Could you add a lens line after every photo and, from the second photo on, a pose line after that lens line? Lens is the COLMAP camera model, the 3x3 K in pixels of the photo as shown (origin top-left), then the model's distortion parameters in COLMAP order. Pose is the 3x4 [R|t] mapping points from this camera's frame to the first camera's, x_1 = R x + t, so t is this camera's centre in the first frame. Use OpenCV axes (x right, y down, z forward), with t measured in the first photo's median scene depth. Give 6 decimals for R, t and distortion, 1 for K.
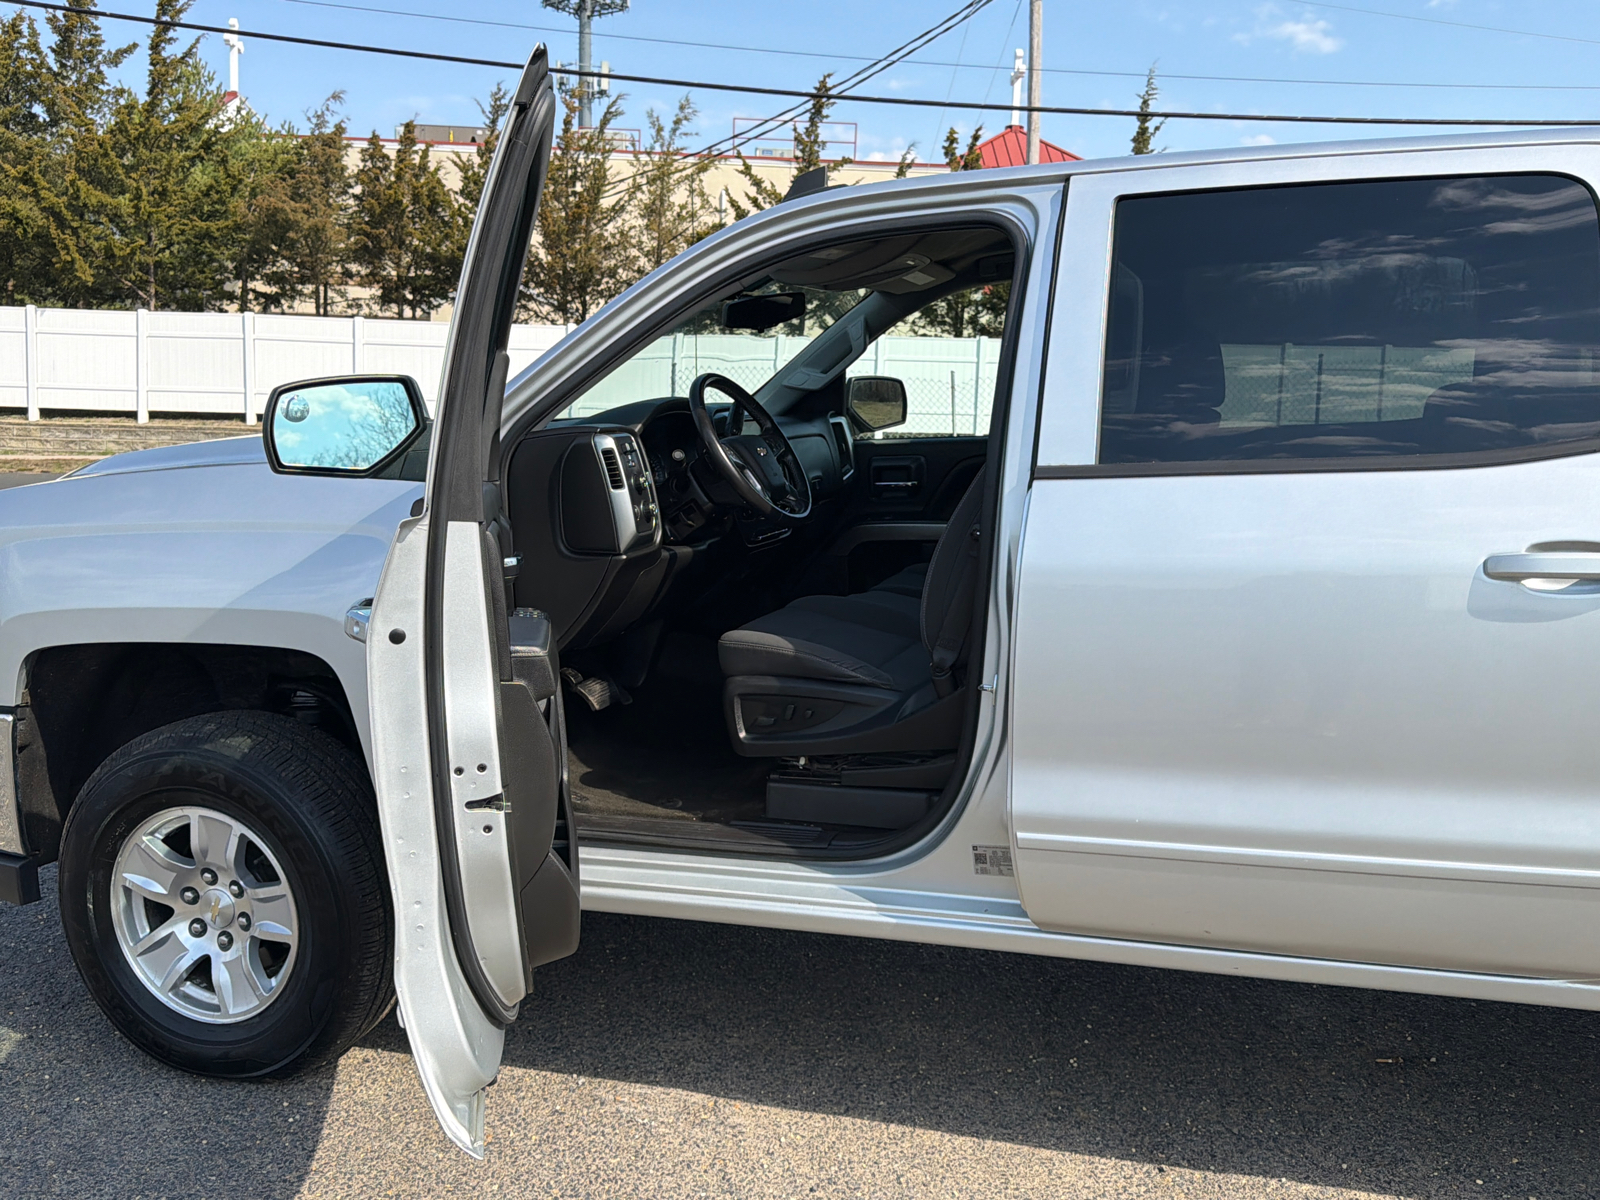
lens RADIAL K [[1518.9, 0, 782.6], [0, 1518.9, 604.2], [0, 0, 1]] dist [0.048005, 0.000000]
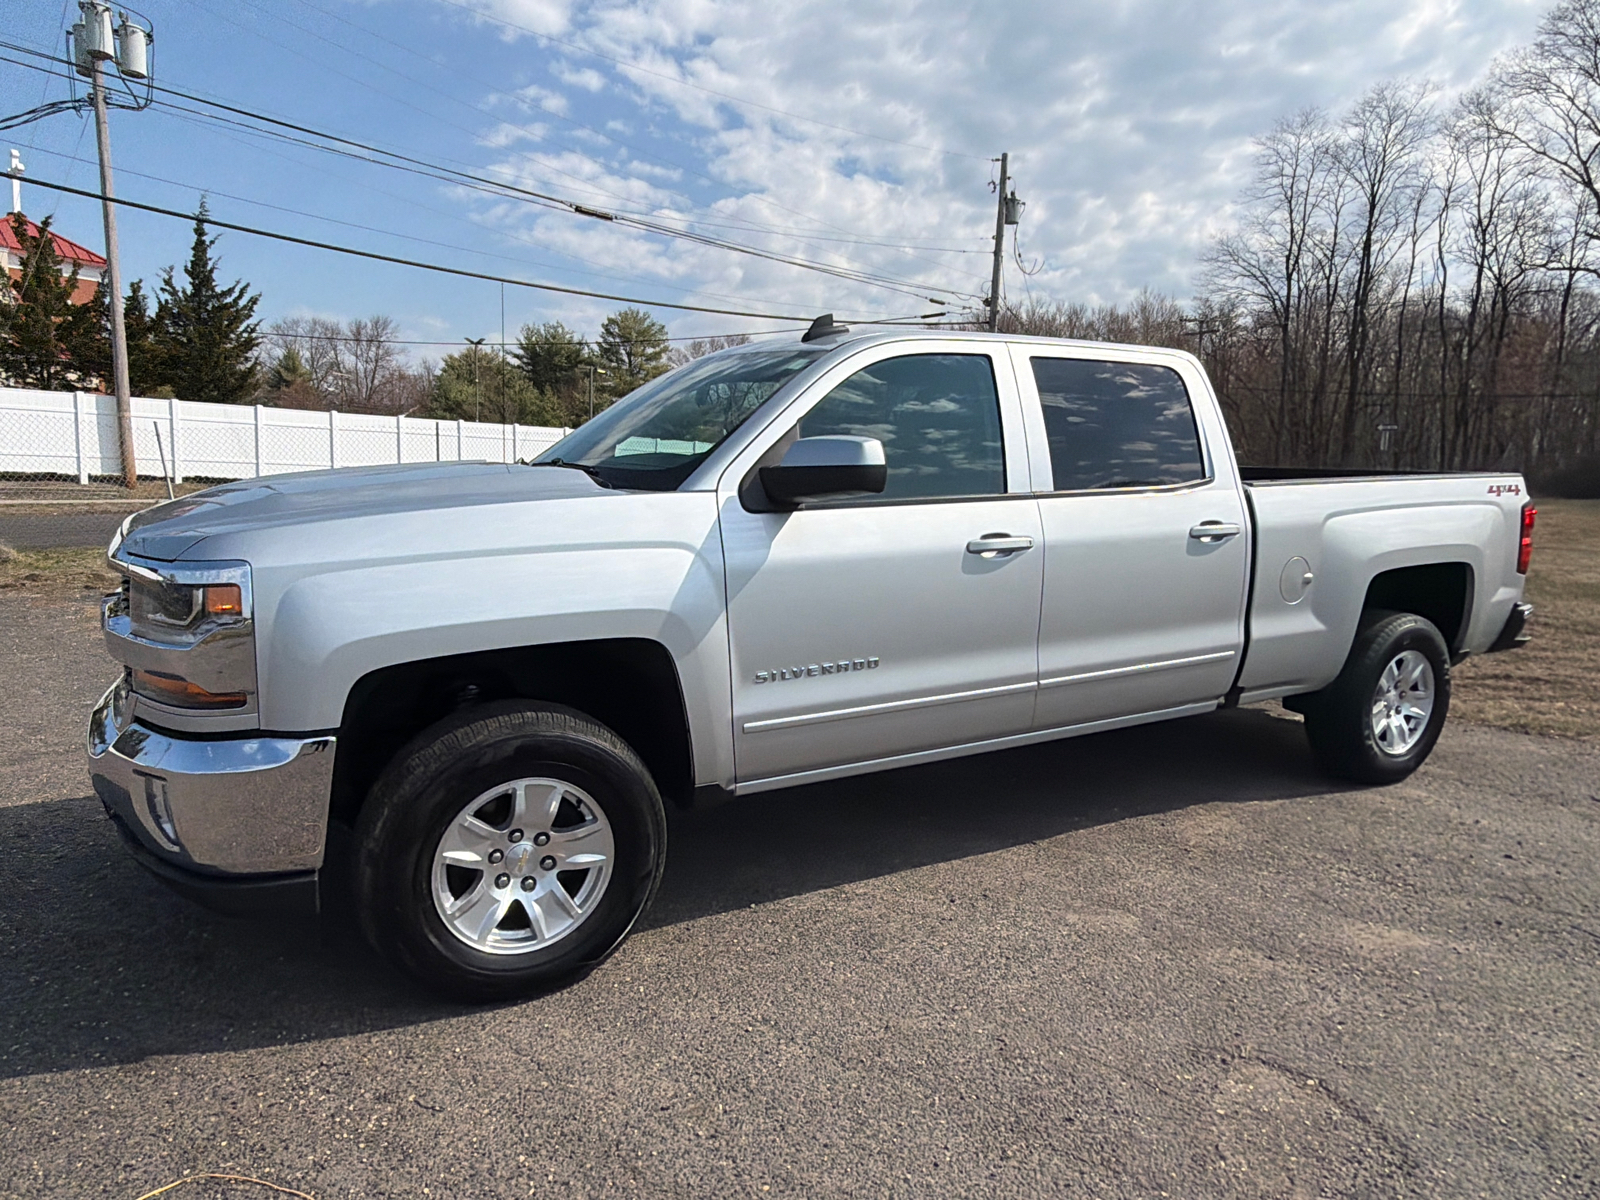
lens RADIAL K [[1032.4, 0, 799.4], [0, 1032.4, 609.2], [0, 0, 1]] dist [0.000659, 0.003675]
pose [[0.669247, -0.092801, 0.737222, -0.090408], [0.080320, 0.995392, 0.052385, -0.003088], [-0.738686, 0.024155, 0.673616, 0.030132]]
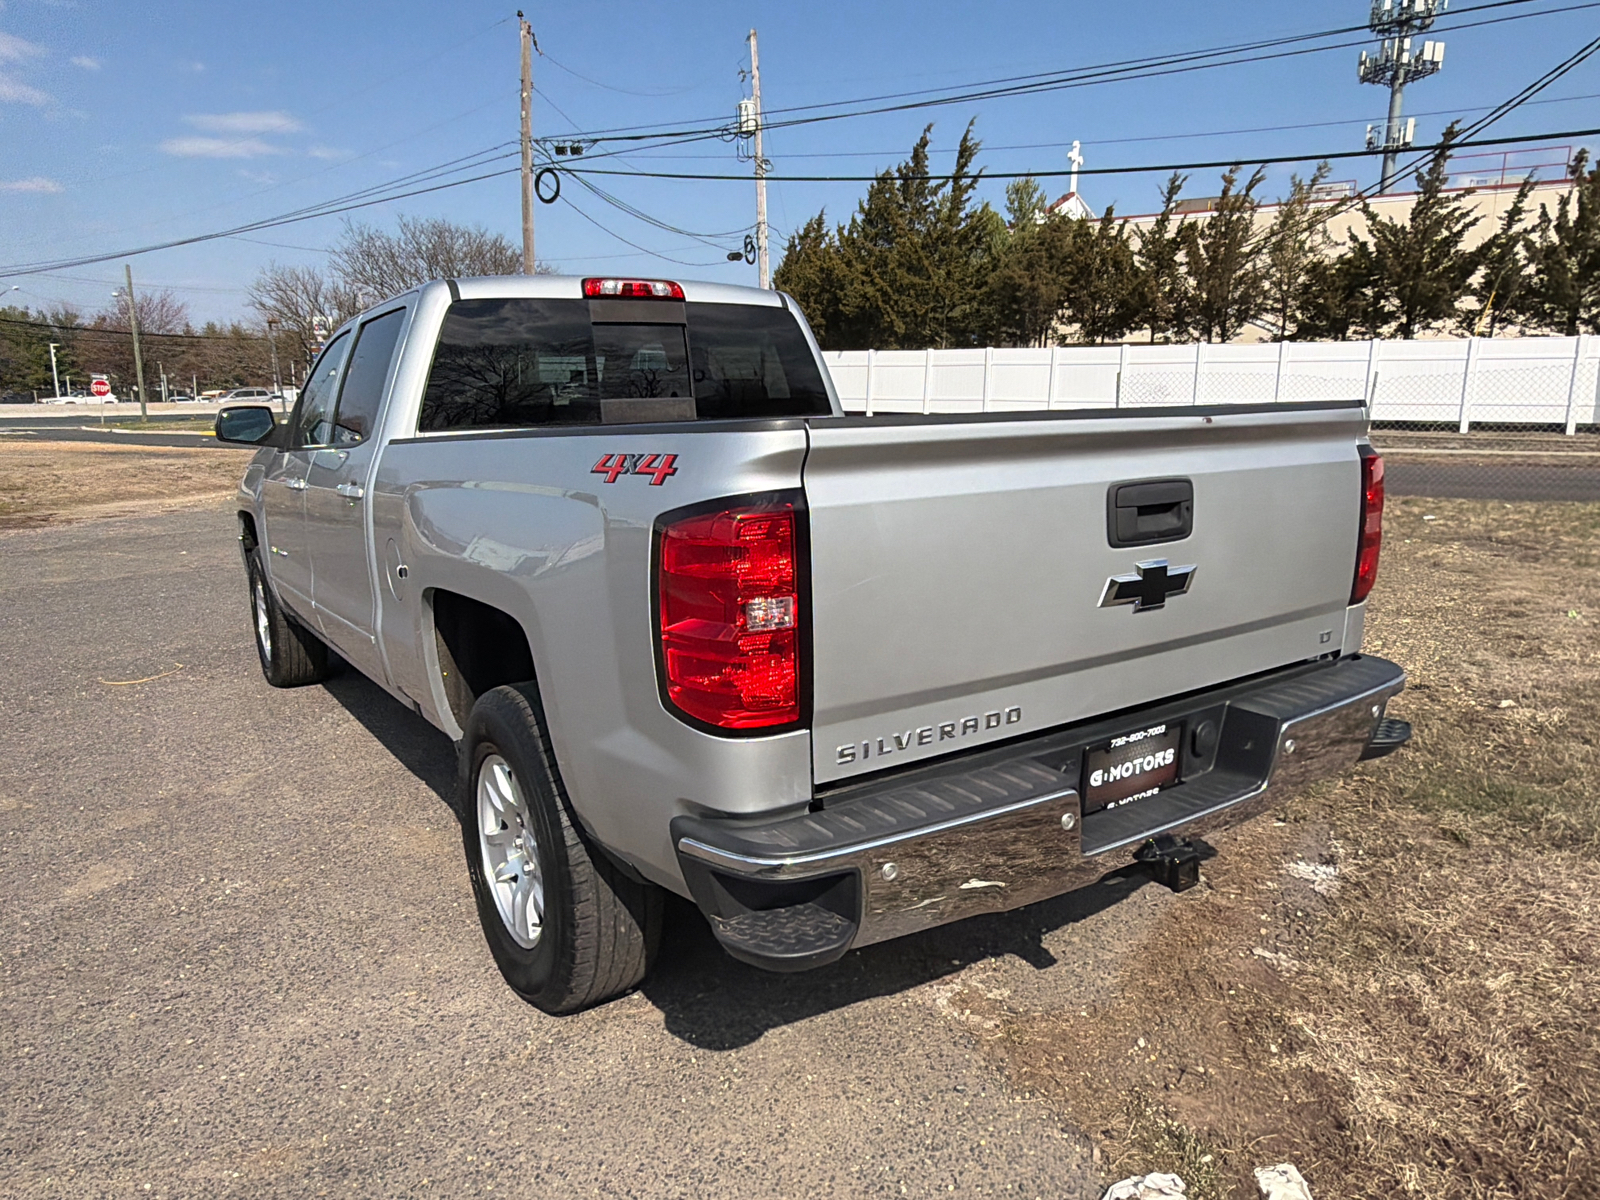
lens RADIAL K [[1077.9, 0, 795.8], [0, 1077.9, 600.3], [0, 0, 1]] dist [0.000967, 0.001871]
pose [[0.784496, 0.096430, -0.612590, 0.155633], [-0.065101, 0.995184, 0.073286, -0.001837], [0.616707, -0.017613, 0.786996, 0.013686]]
